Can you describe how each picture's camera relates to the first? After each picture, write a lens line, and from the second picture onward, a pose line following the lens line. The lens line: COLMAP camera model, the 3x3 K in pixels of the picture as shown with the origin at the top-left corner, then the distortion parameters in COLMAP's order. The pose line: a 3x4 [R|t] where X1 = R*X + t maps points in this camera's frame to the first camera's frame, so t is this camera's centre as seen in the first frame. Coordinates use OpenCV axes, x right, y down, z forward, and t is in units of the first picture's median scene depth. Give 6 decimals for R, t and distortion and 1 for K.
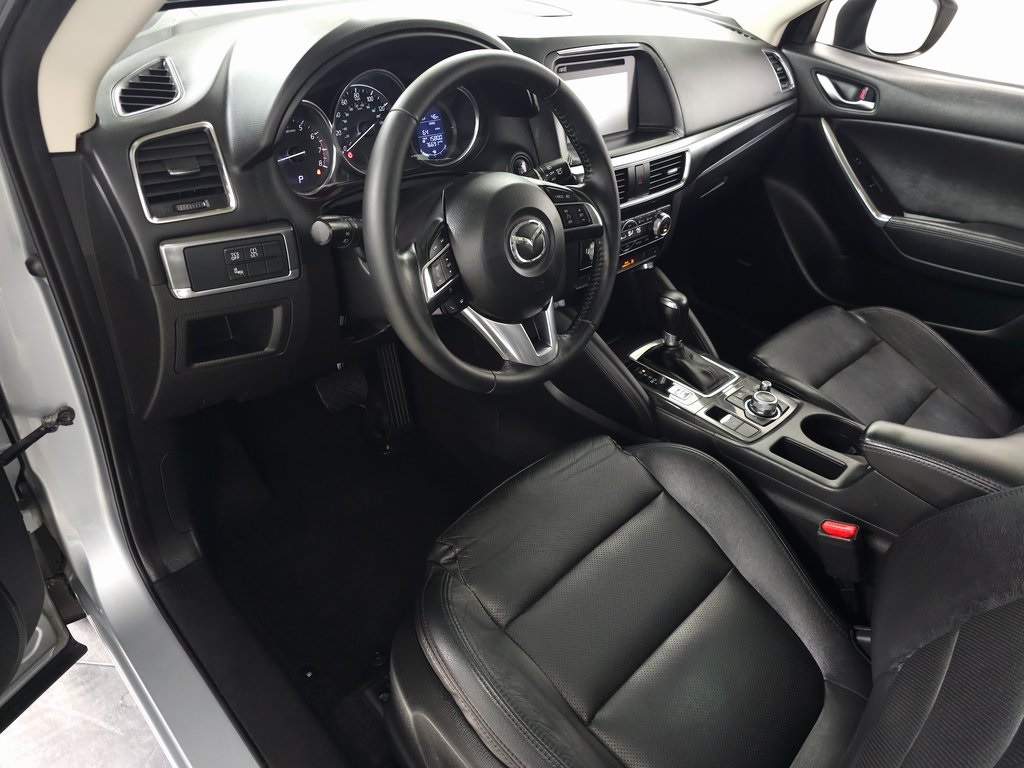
lens RADIAL K [[687.3, 0, 505.0], [0, 687.3, 384.4], [0, 0, 1]] dist [0.029425, -0.044428]
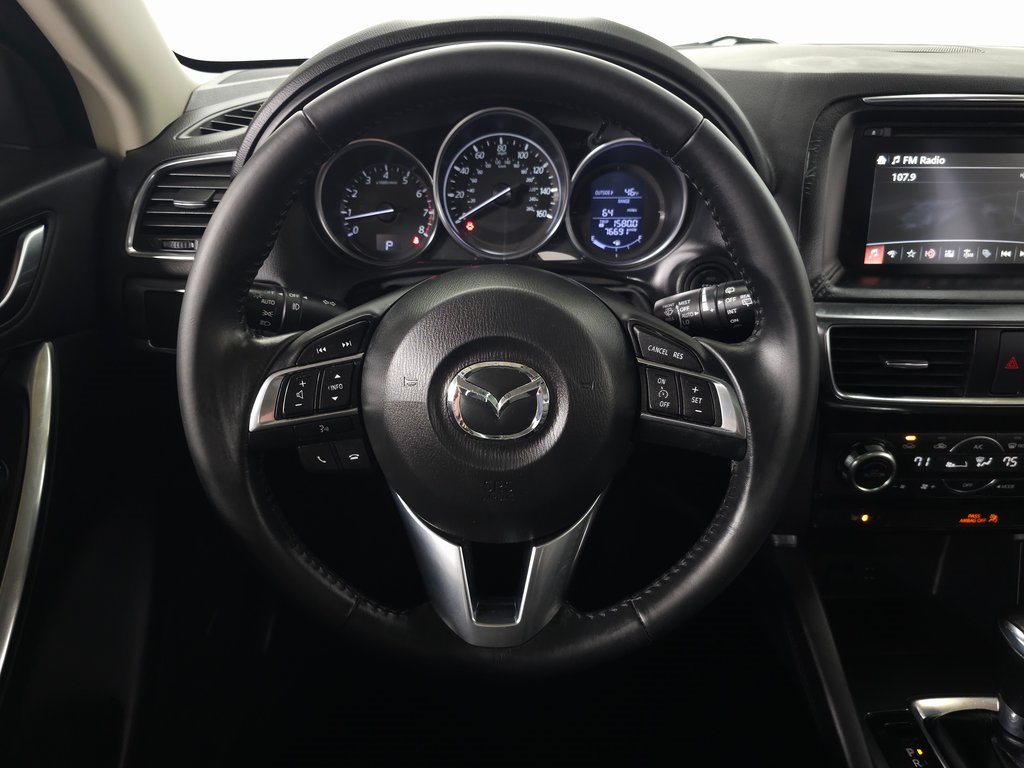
lens RADIAL K [[687.3, 0, 508.0], [0, 687.3, 375.4], [0, 0, 1]] dist [0.029425, -0.044428]
pose [[0.710172, 0.256707, -0.655558, 0.284790], [-0.354962, 0.934697, -0.018521, -0.171717], [0.607994, 0.245851, 0.754917, 0.477072]]
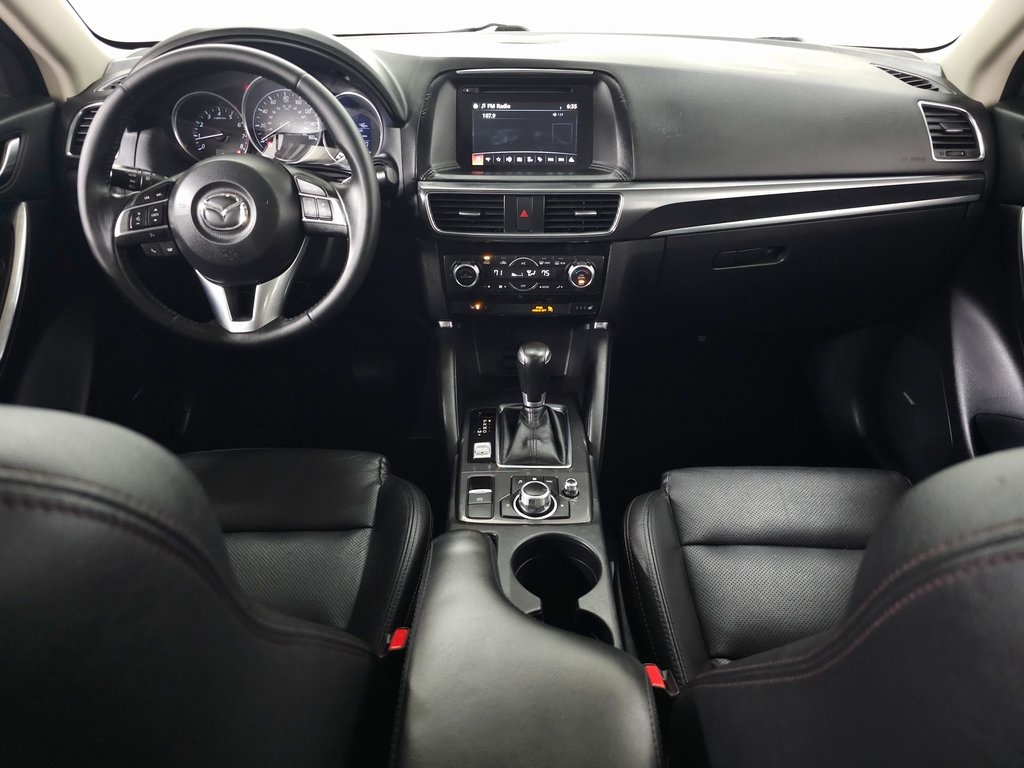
lens RADIAL K [[687.3, 0, 528.4], [0, 687.3, 396.8], [0, 0, 1]] dist [0.029425, -0.044428]
pose [[0.716379, 0.306256, -0.626904, 0.922182], [-0.360097, 0.931888, 0.043756, -0.122118], [0.597605, 0.194400, 0.777867, 0.371858]]
